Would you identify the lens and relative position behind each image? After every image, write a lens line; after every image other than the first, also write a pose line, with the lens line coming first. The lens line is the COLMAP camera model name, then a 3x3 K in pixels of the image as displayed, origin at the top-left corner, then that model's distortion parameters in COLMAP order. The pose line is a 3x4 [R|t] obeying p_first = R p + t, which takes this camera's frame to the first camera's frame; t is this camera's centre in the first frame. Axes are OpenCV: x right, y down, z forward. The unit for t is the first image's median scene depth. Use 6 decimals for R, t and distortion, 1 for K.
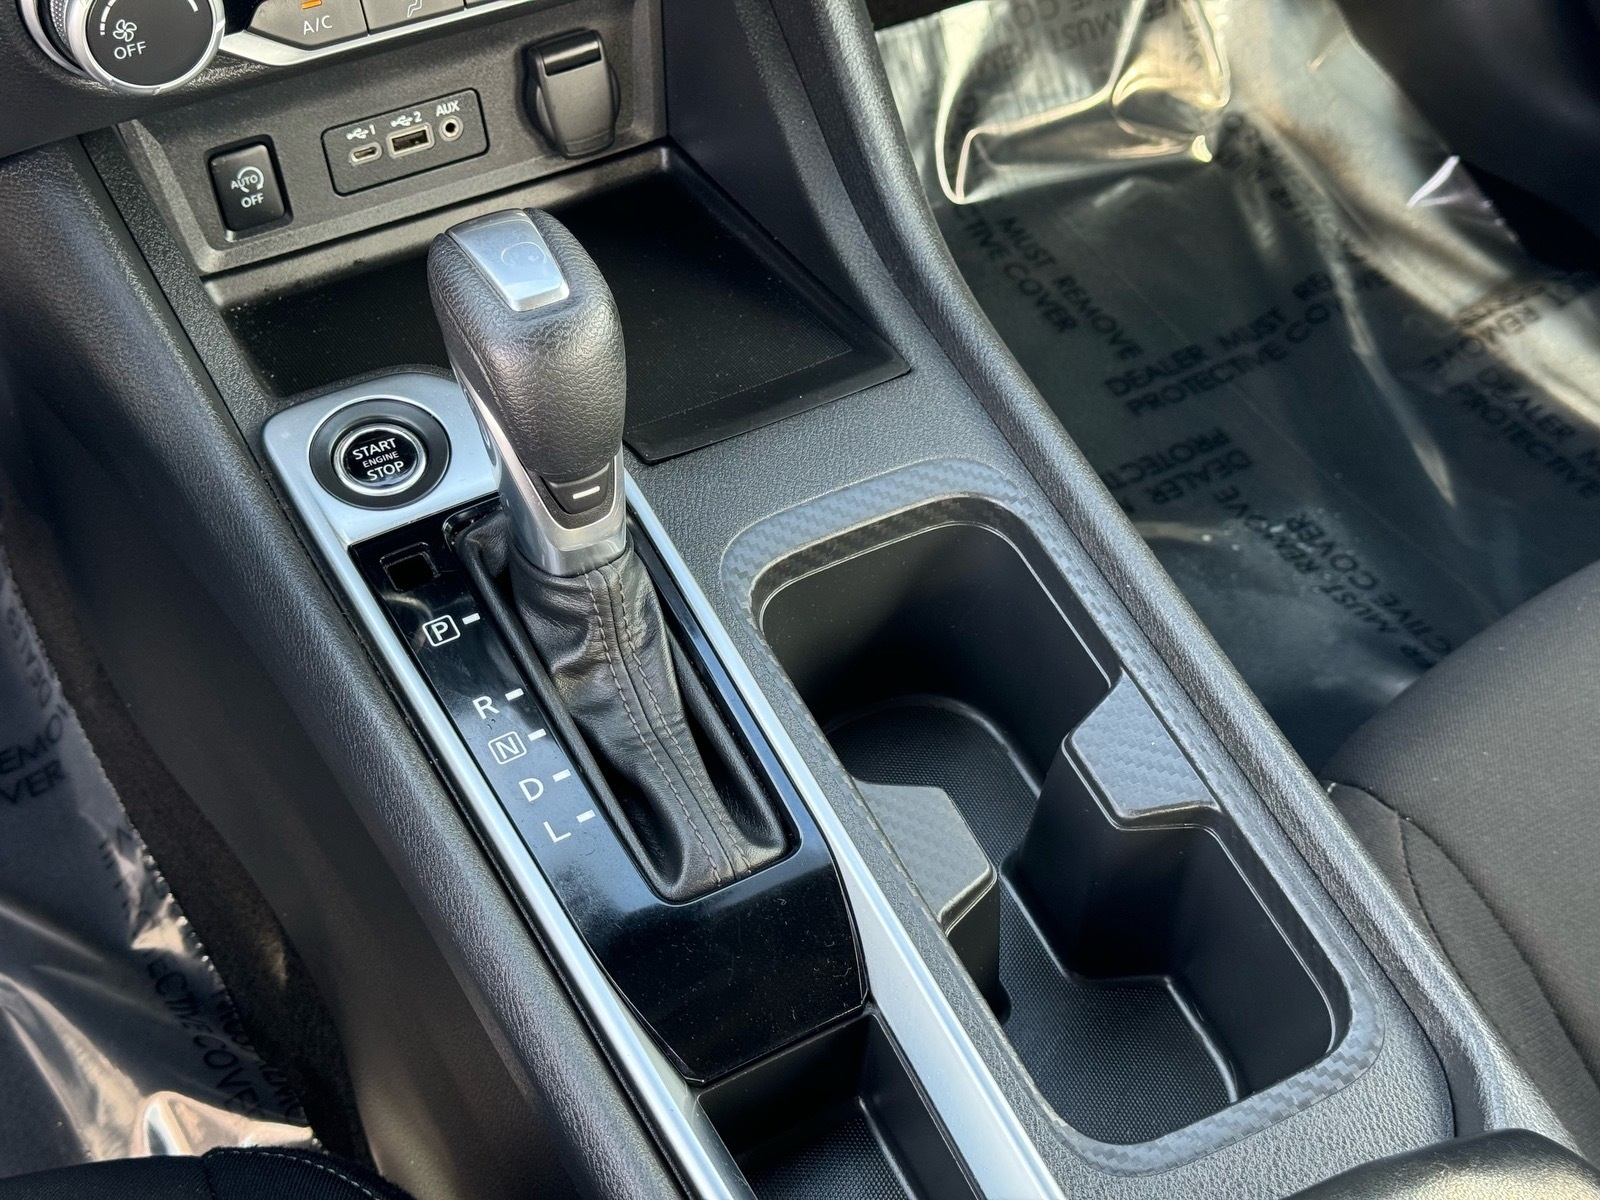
lens RADIAL K [[2304.6, 0, 798.6], [0, 2304.6, 600.3], [0, 0, 1]] dist [0.124255, 0.000000]
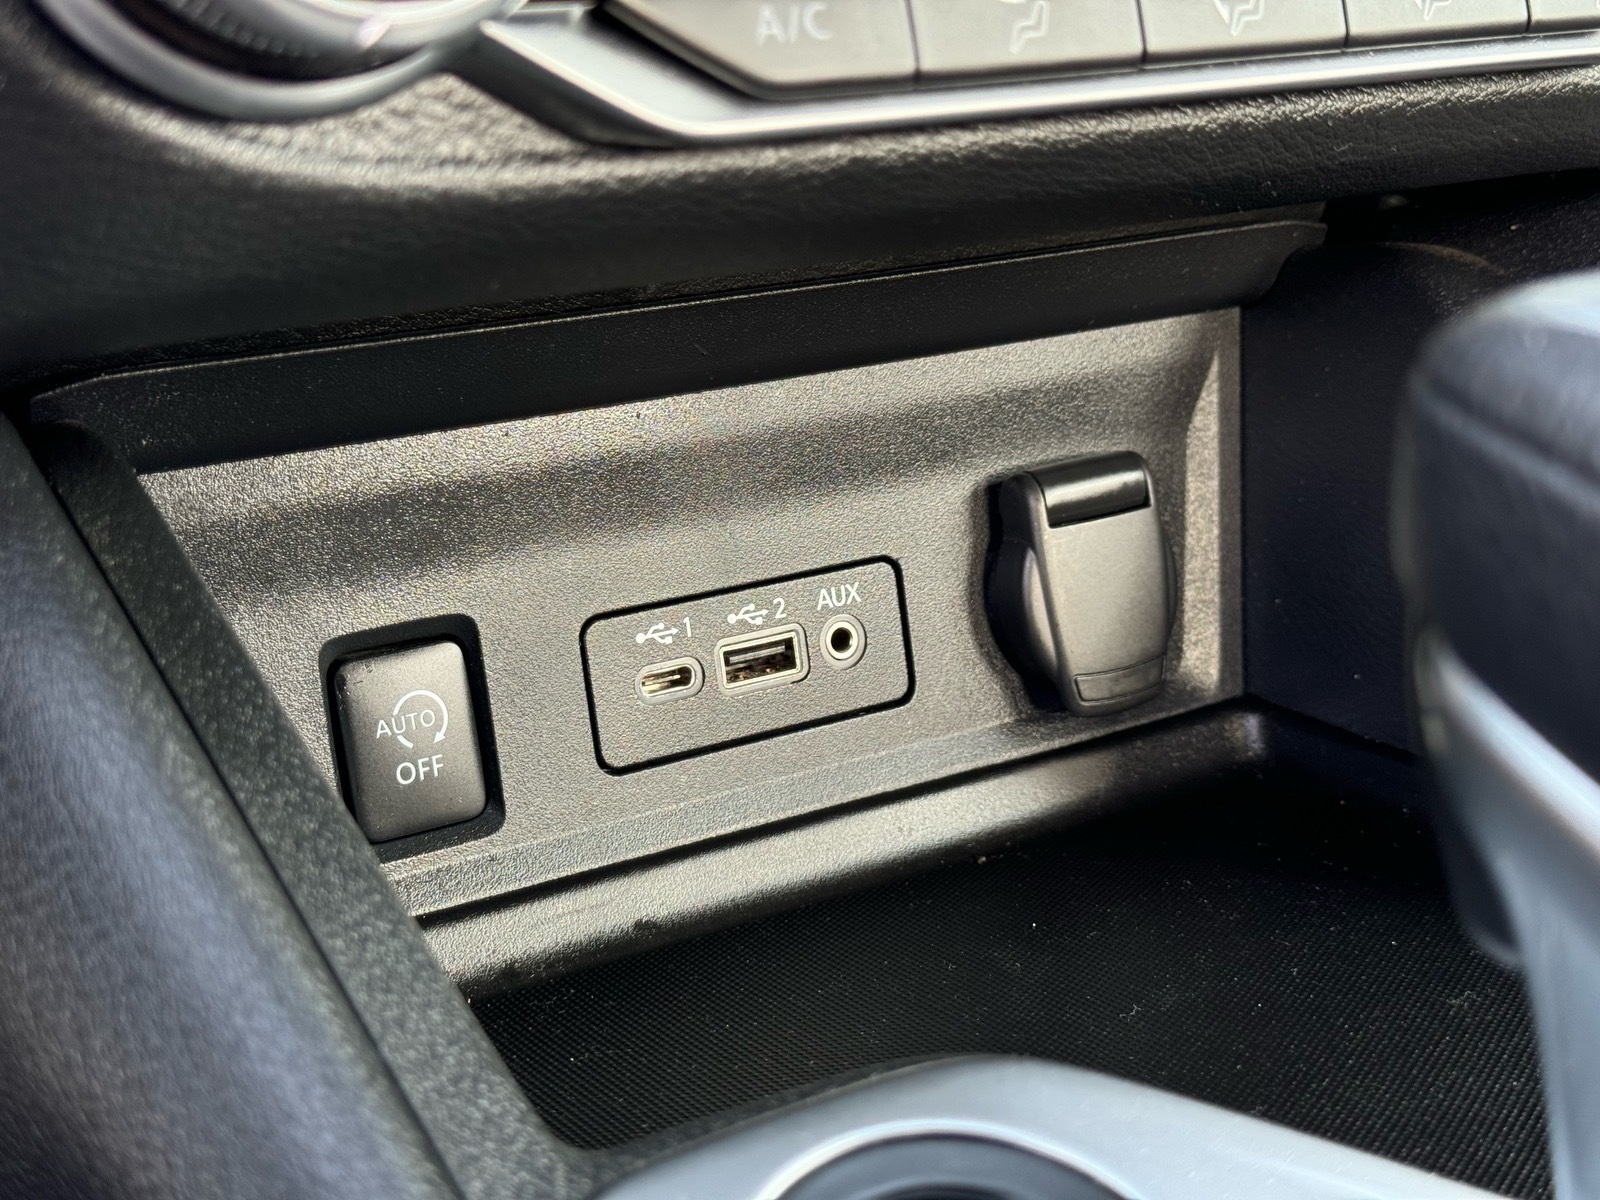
lens RADIAL K [[2304.6, 0, 799.5], [0, 2304.6, 603.6], [0, 0, 1]] dist [0.124255, 0.000000]
pose [[0.998066, -0.015127, 0.060290, -0.187066], [0.039777, 0.900762, -0.432487, -0.014130], [-0.047765, 0.434049, 0.899622, 0.594642]]
